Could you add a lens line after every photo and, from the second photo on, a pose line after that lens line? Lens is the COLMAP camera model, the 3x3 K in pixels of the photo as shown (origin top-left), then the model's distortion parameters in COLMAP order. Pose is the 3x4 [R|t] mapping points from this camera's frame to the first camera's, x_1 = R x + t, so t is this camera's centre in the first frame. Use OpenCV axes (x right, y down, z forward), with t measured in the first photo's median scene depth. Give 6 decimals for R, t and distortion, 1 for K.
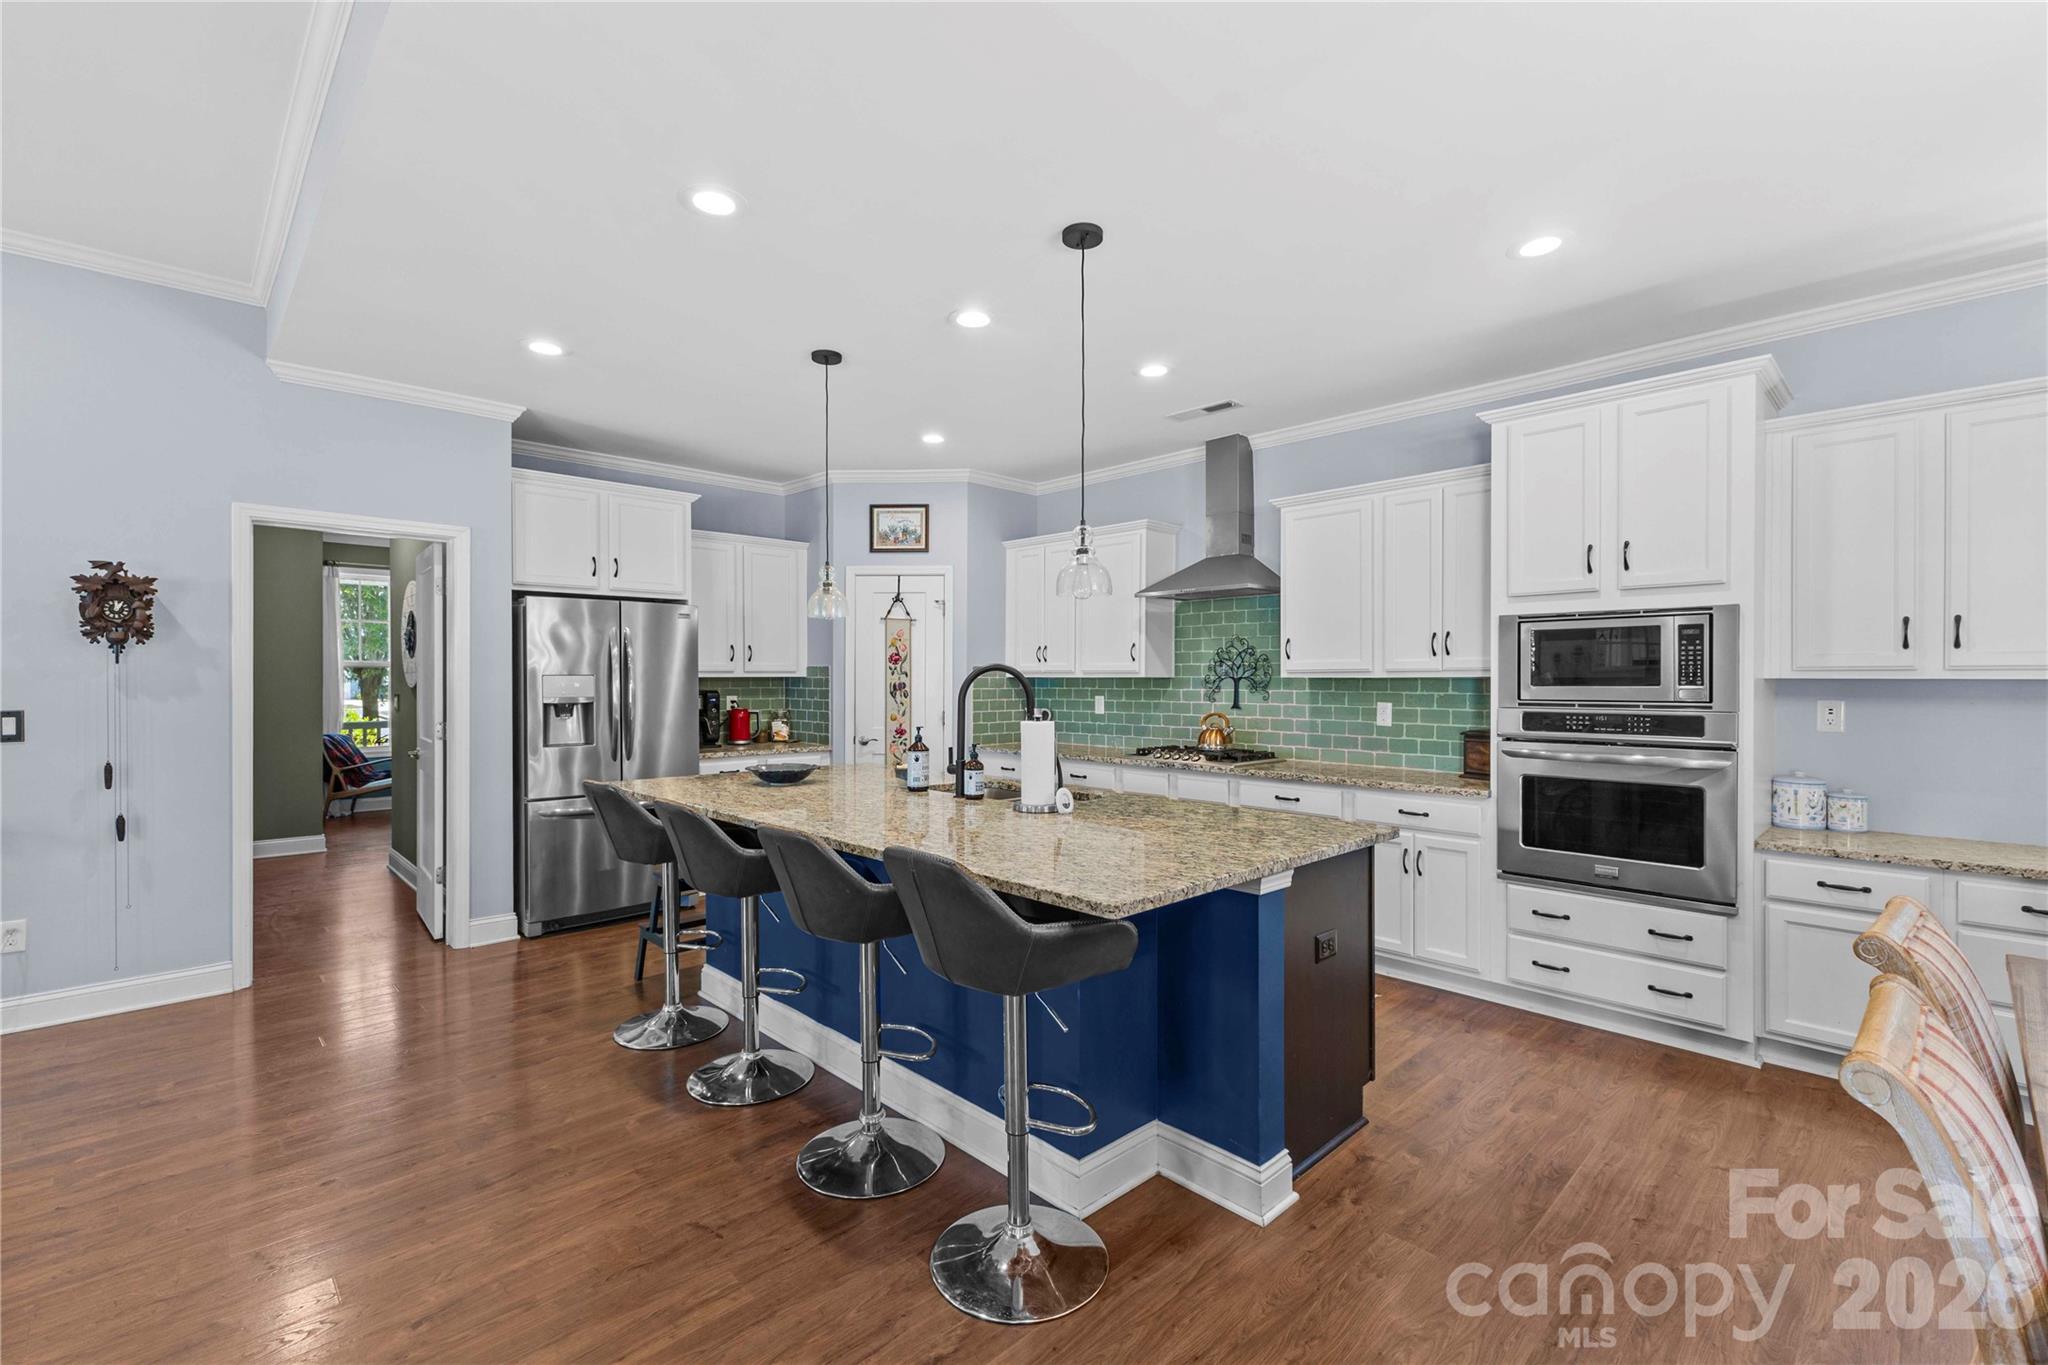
lens RADIAL K [[882.9, 0, 1018.8], [0, 882.9, 684.7], [0, 0, 1]] dist [0.005334, -0.001199]
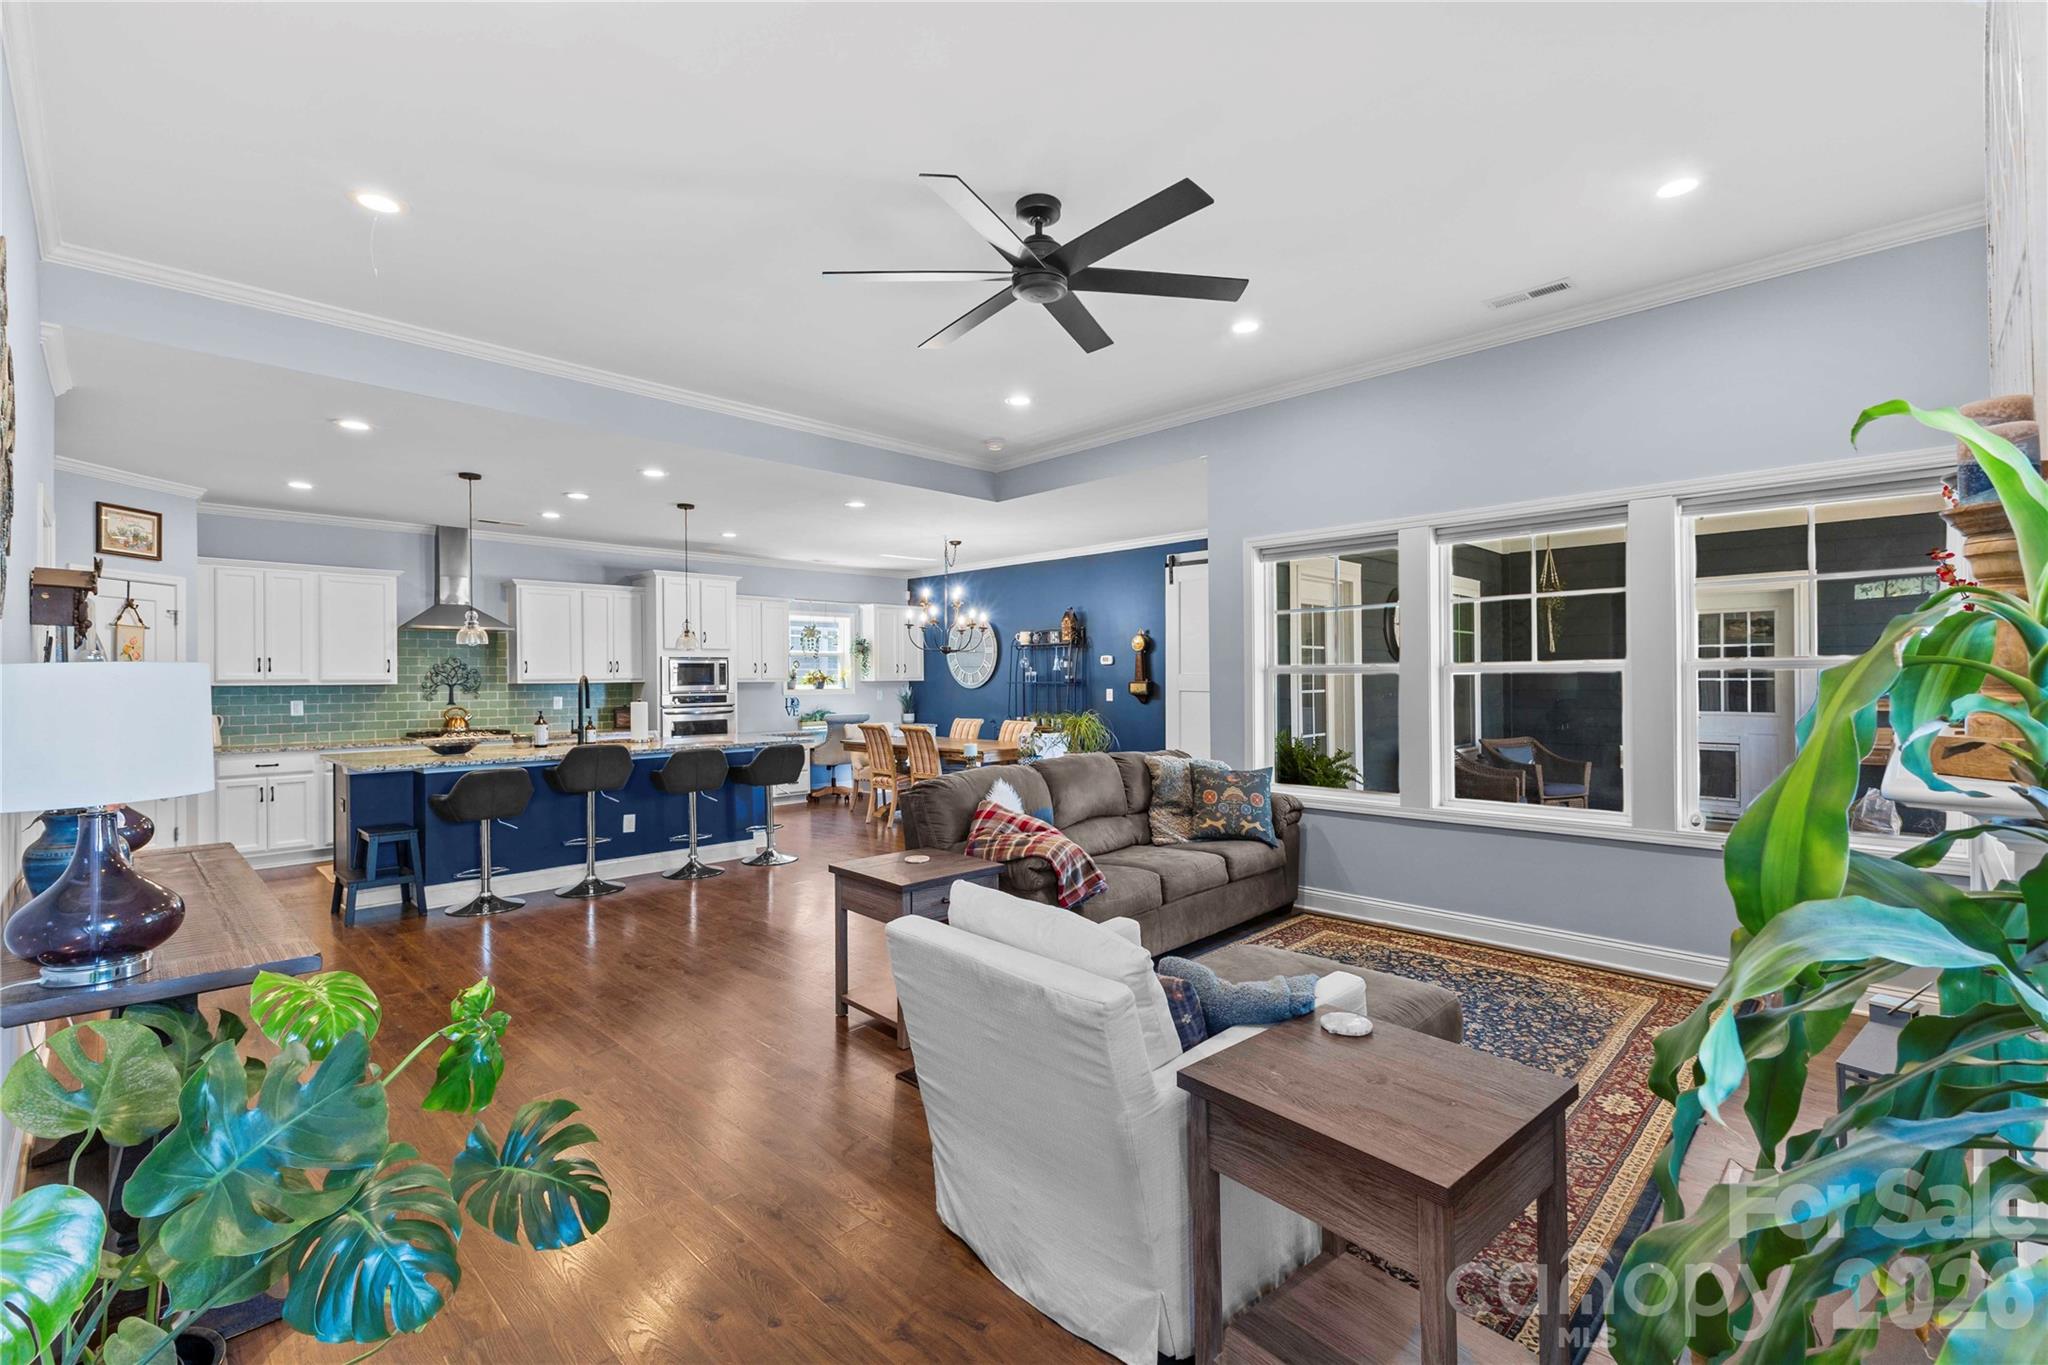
lens RADIAL K [[882.9, 0, 1025.0], [0, 882.9, 681.5], [0, 0, 1]] dist [0.005334, -0.001199]
pose [[-0.023926, -0.001397, 0.999713, -1.891150], [0.016459, 0.999863, 0.001792, 0.001513], [-0.999578, 0.016497, -0.023899, 0.077527]]
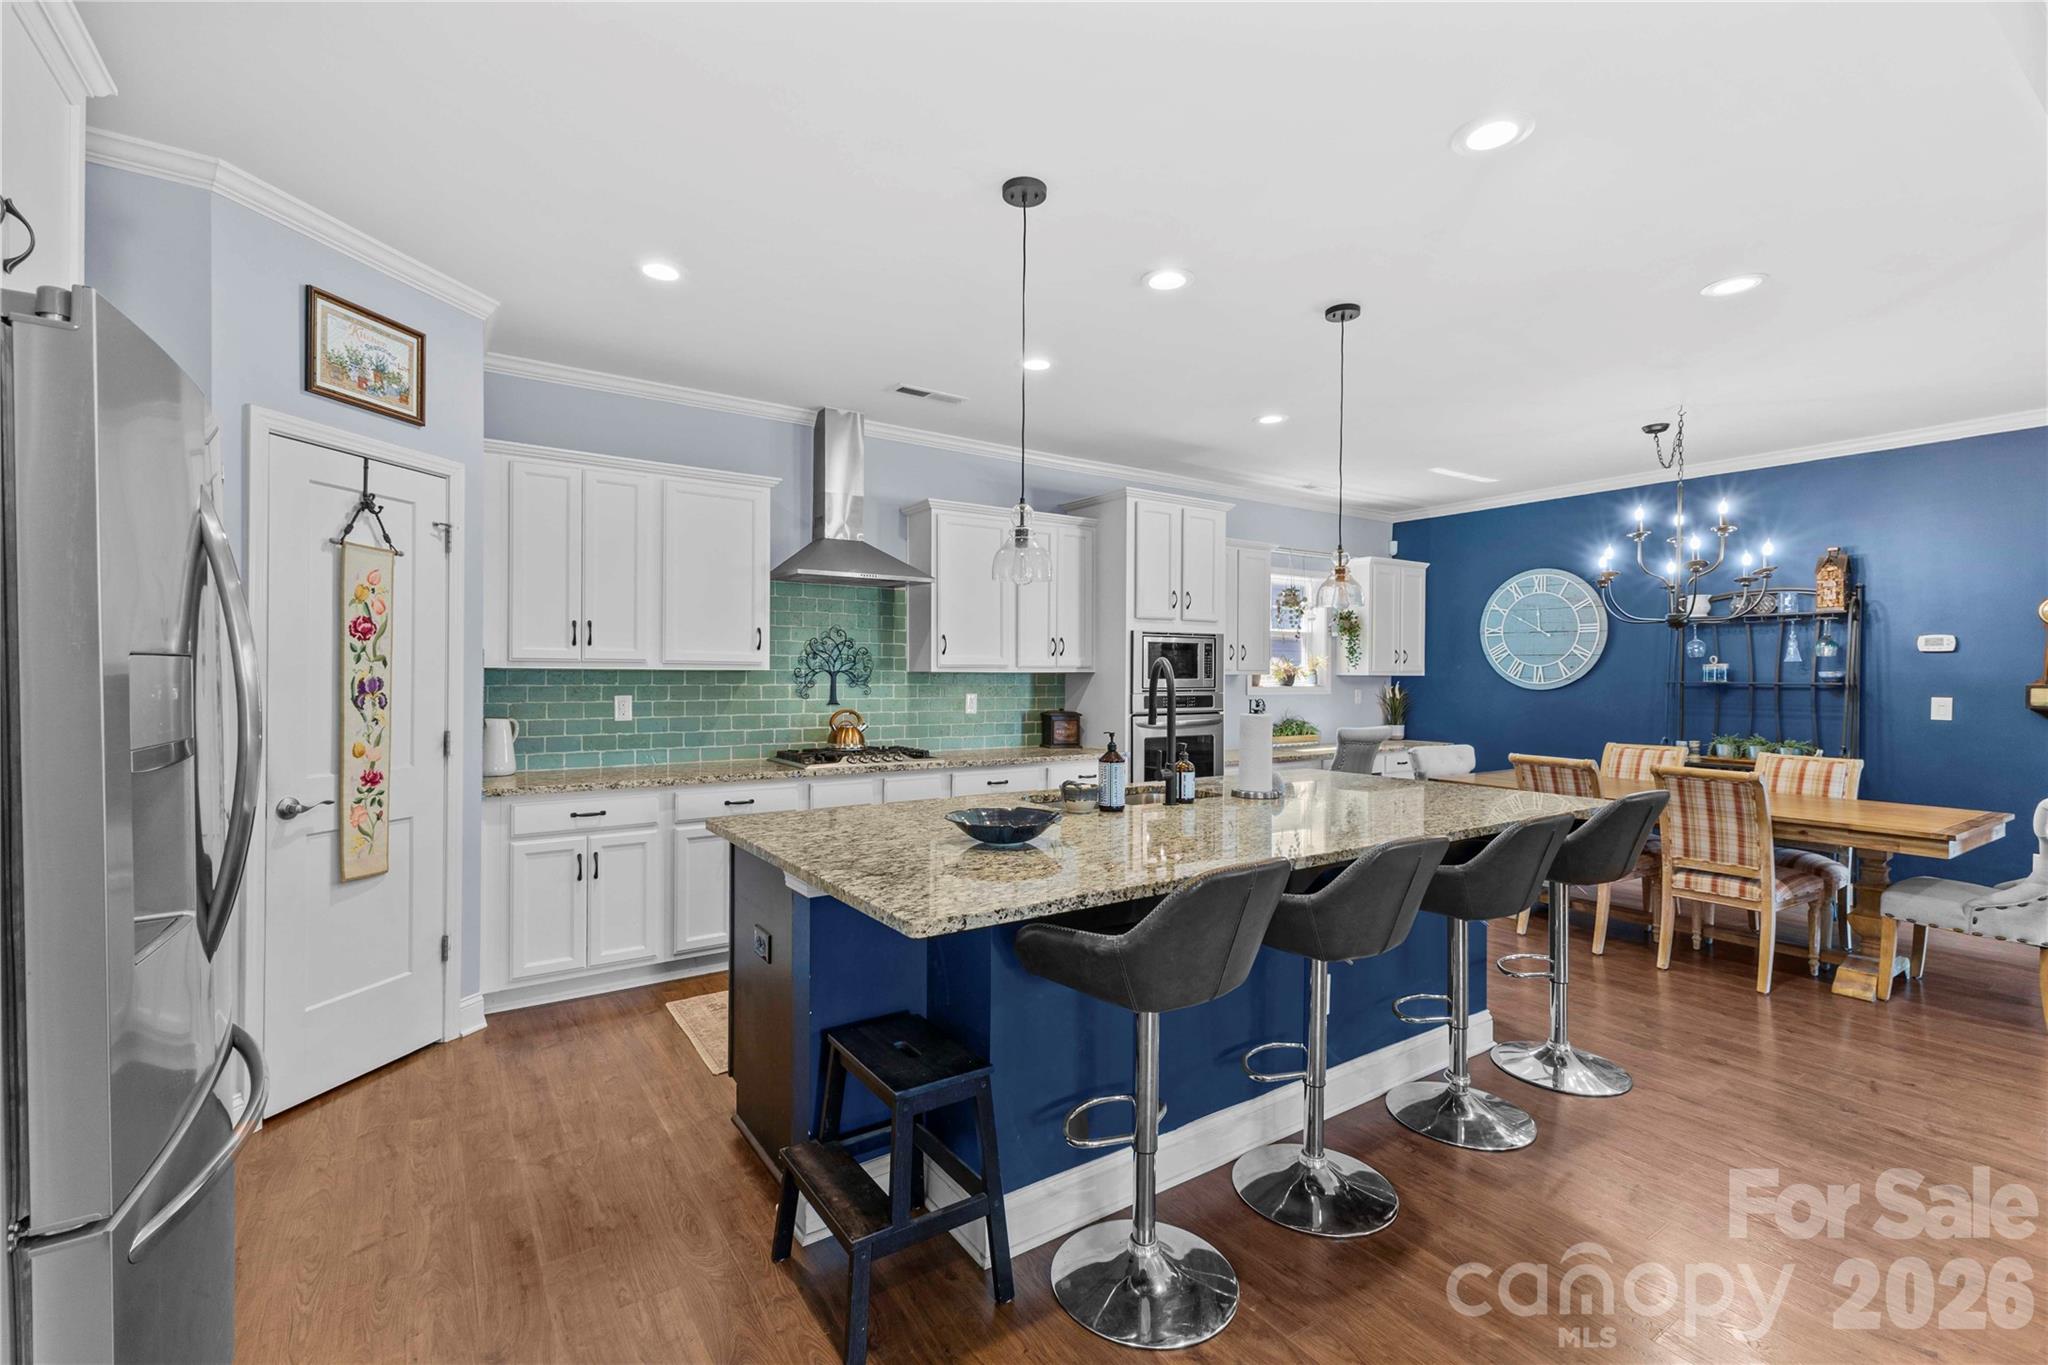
lens RADIAL K [[882.9, 0, 1020.8], [0, 882.9, 685.2], [0, 0, 1]] dist [0.005334, -0.001199]
pose [[0.175799, -0.012576, 0.984346, -0.927878], [0.001469, 0.999921, 0.012513, -0.006596], [-0.984425, -0.000754, 0.175804, 0.939508]]
